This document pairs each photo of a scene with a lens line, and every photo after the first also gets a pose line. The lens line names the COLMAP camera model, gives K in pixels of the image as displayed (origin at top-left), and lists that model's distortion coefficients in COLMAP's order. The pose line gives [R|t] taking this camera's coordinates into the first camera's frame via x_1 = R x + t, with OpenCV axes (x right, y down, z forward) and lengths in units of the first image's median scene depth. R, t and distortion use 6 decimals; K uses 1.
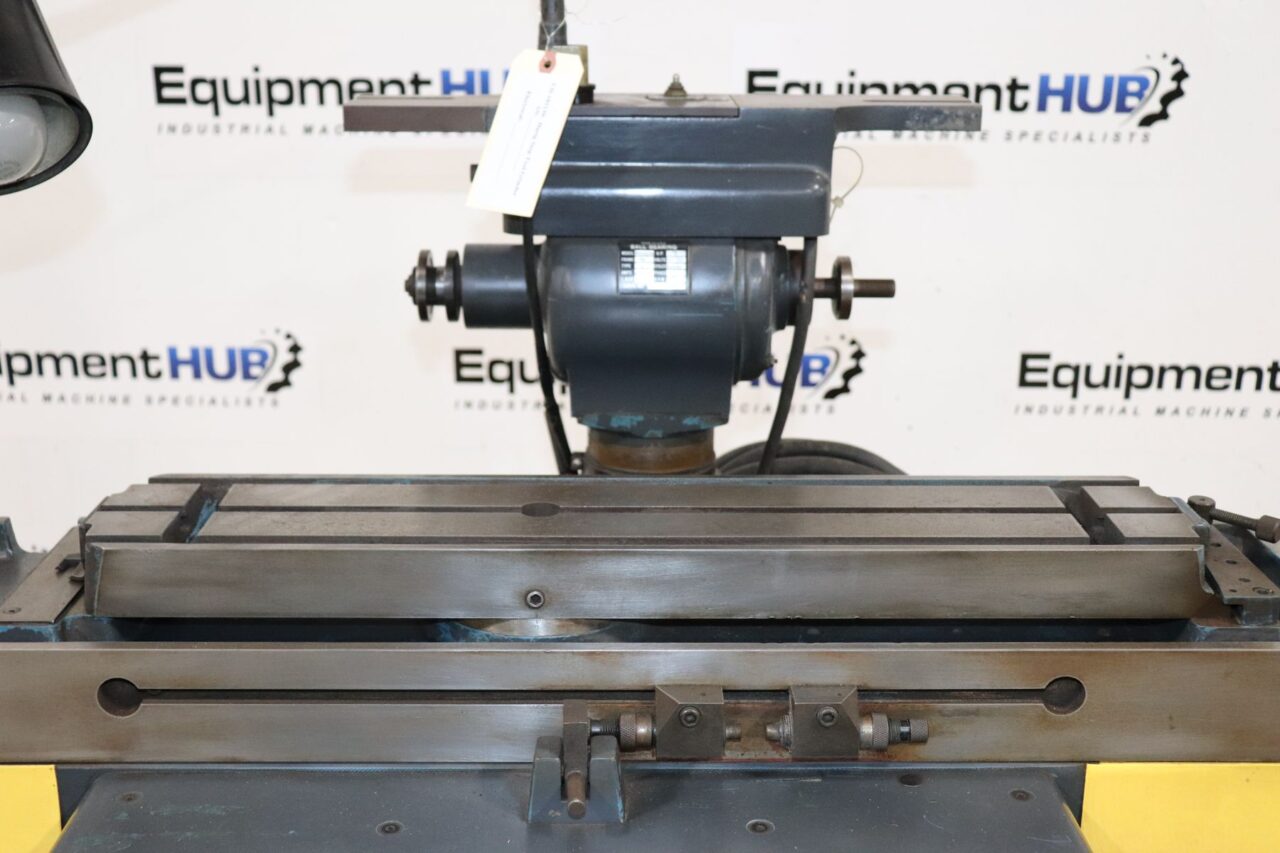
lens RADIAL K [[1527.6, 0, 640.0], [0, 1527.6, 426.5], [0, 0, 1]] dist [-0.006471, -0.014136]
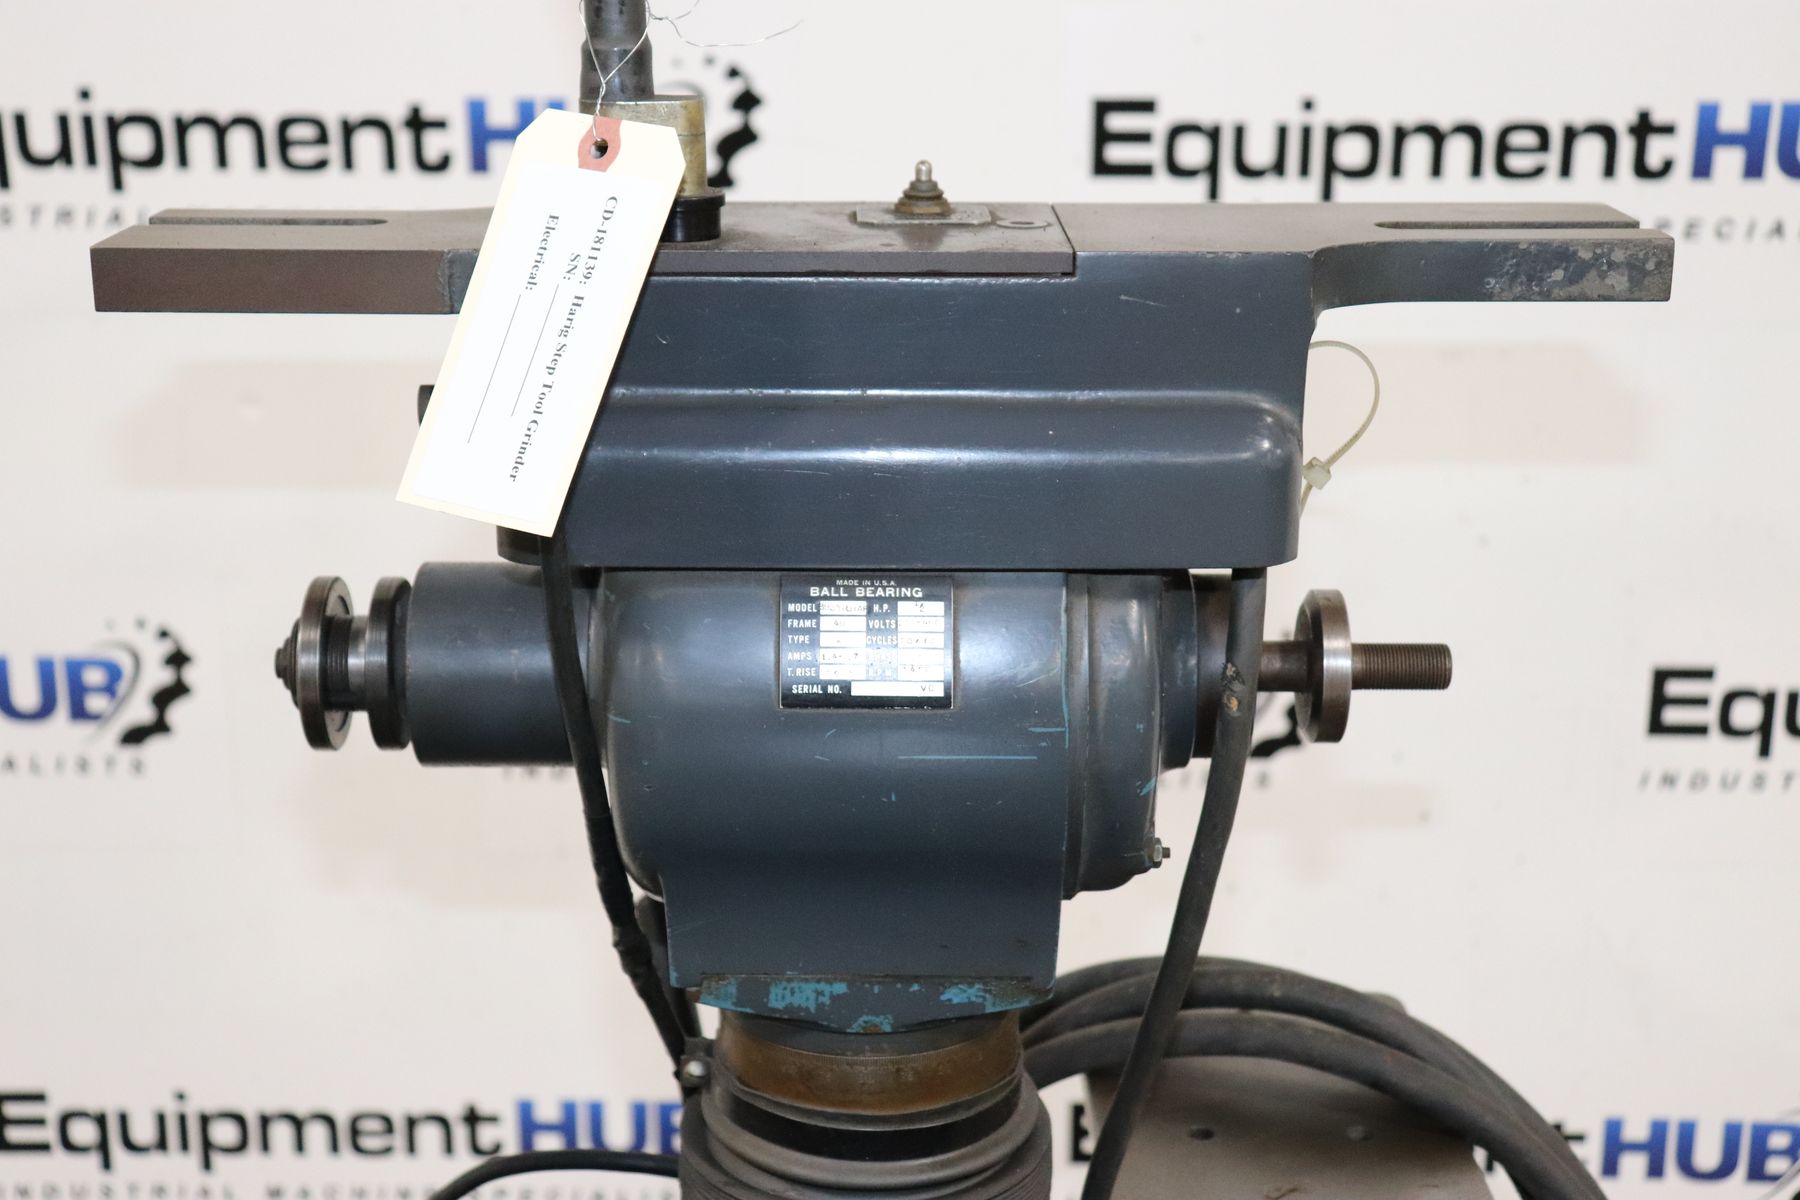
lens RADIAL K [[2572.4, 0, 900.0], [0, 2572.4, 600.0], [0, 0, 1]] dist [0.048966, 0.231936]
pose [[0.999990, -0.001067, -0.004453, 0.019656], [0.000984, 0.999827, -0.018562, -0.095984], [0.004472, 0.018558, 0.999818, 0.293913]]
